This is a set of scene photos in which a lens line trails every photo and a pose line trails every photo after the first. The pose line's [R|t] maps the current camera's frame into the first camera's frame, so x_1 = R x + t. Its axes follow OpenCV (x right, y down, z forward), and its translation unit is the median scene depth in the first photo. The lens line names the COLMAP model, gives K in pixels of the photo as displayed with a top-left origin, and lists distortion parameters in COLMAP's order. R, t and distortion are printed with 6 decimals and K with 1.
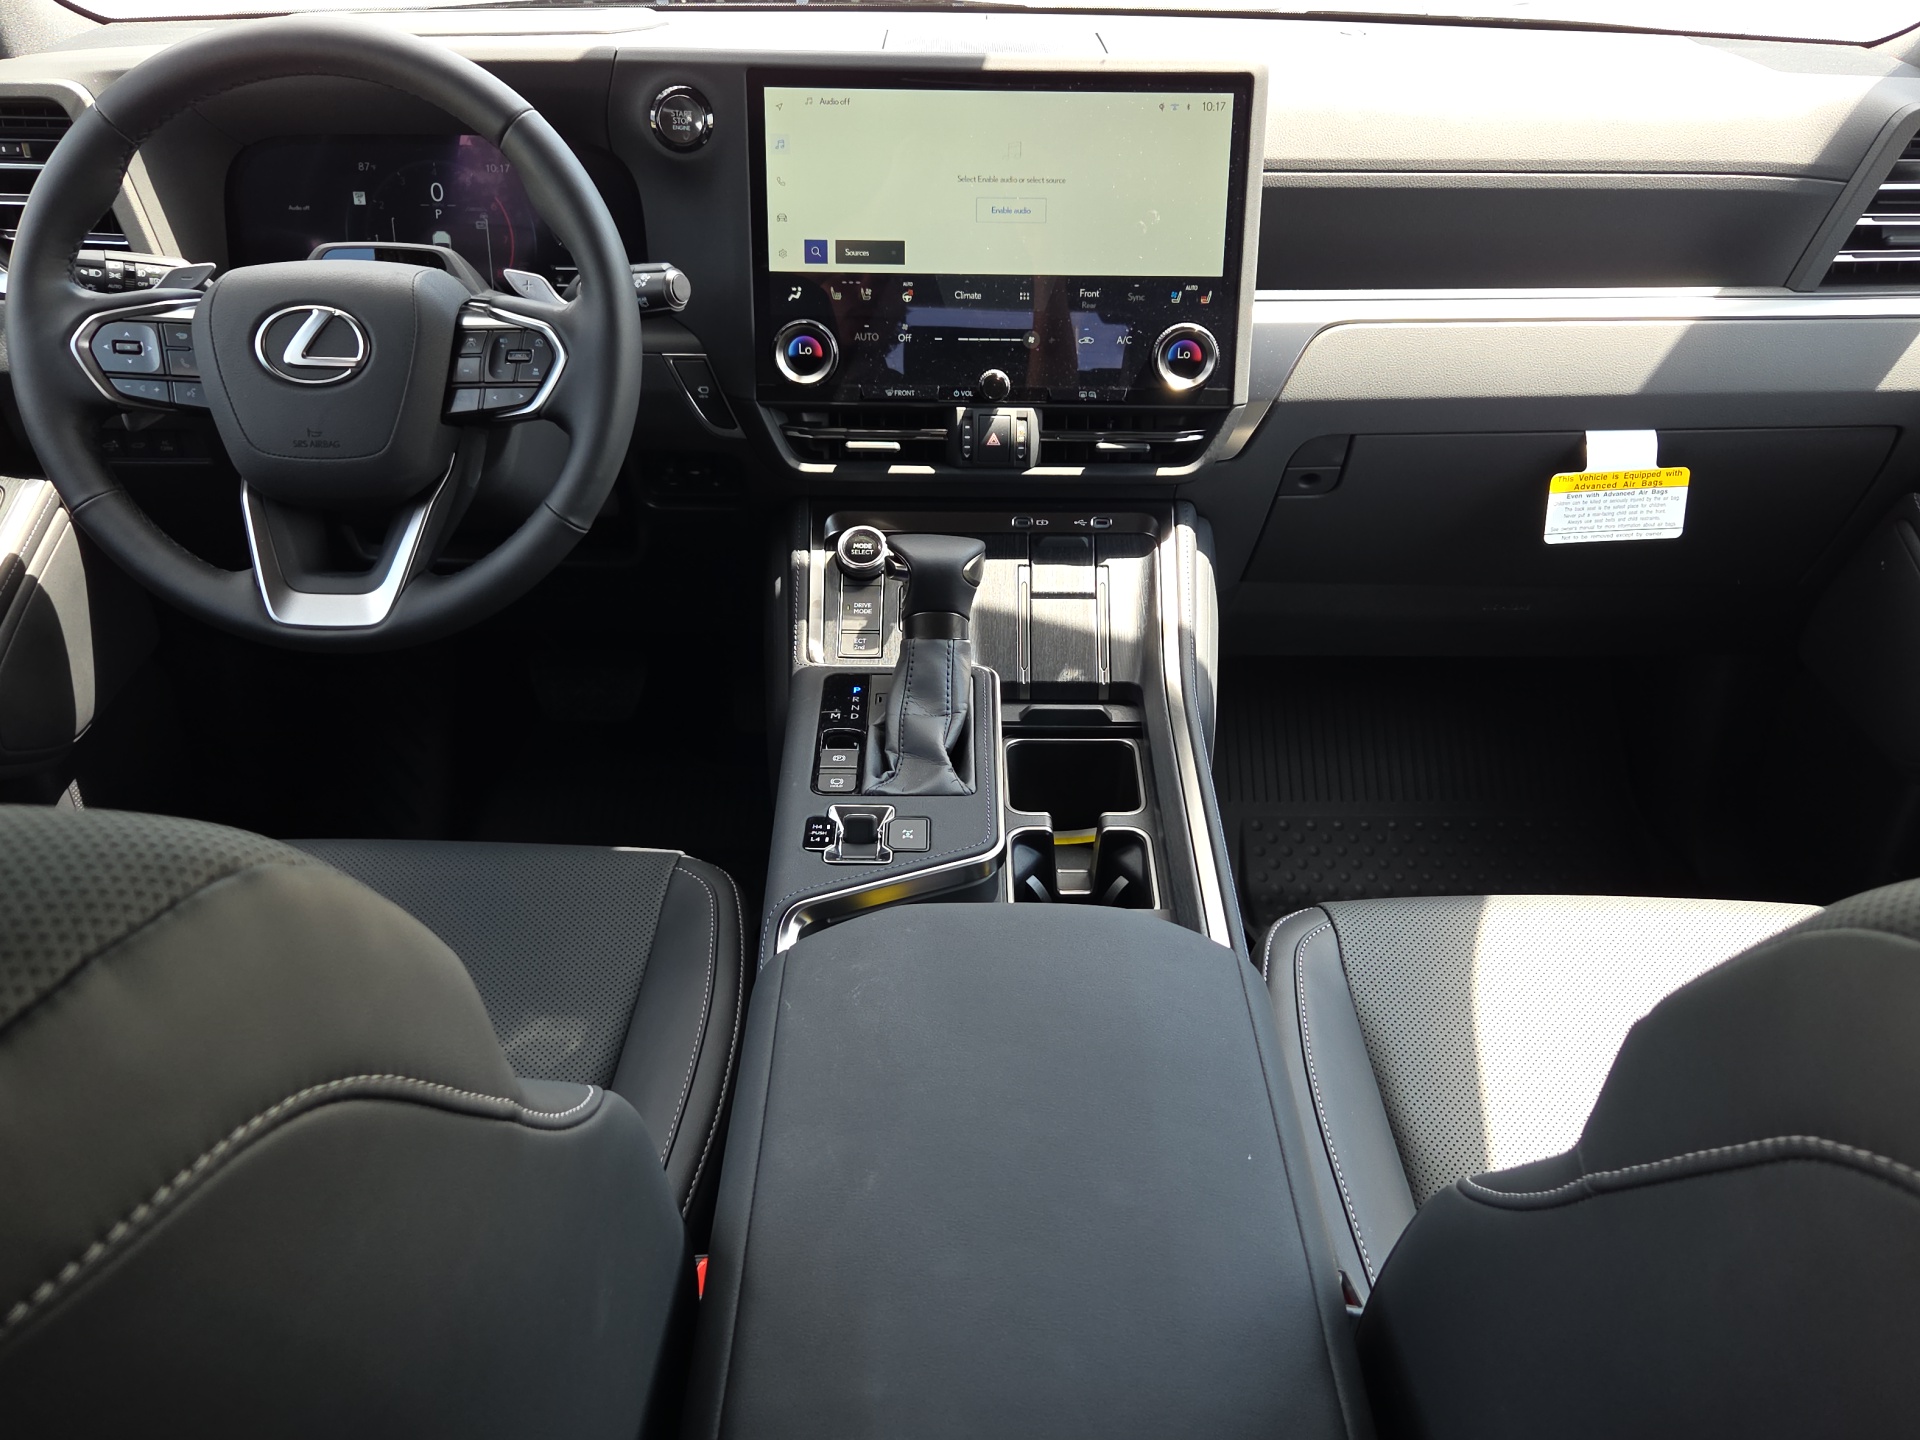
lens RADIAL K [[1670.3, 0, 968.1], [0, 1670.3, 710.2], [0, 0, 1]] dist [0.081862, -0.080072]
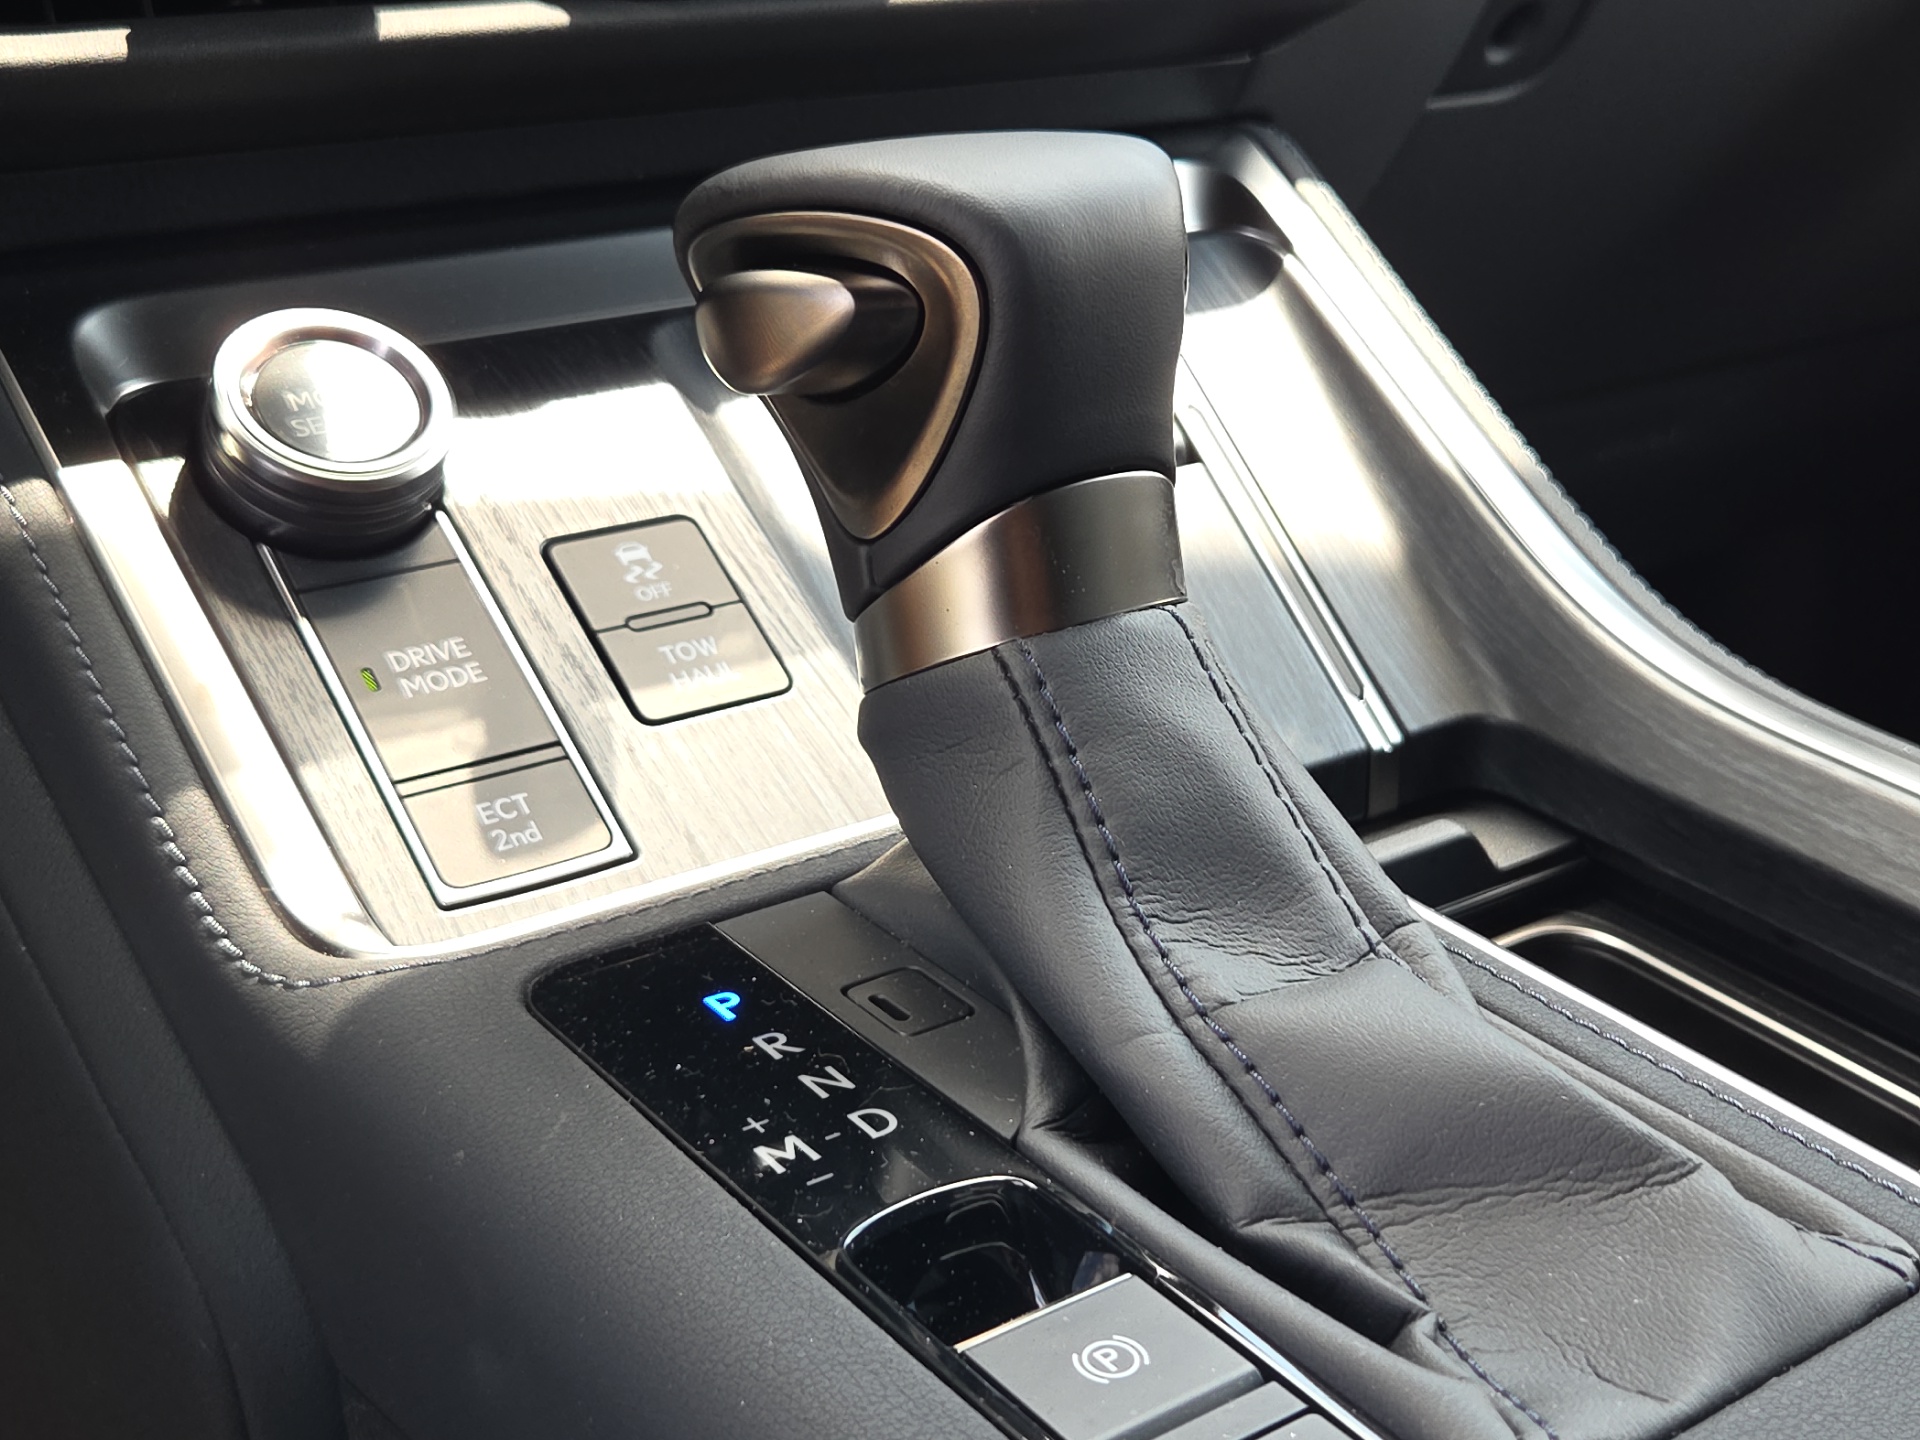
lens RADIAL K [[2585.6, 0, 979.8], [0, 2585.6, 714.4], [0, 0, 1]] dist [-0.004086, 0.000000]
pose [[0.804653, -0.219834, 0.551549, -0.195842], [0.294952, 0.954204, -0.049983, -0.020249], [-0.515303, 0.202900, 0.832643, 0.729236]]
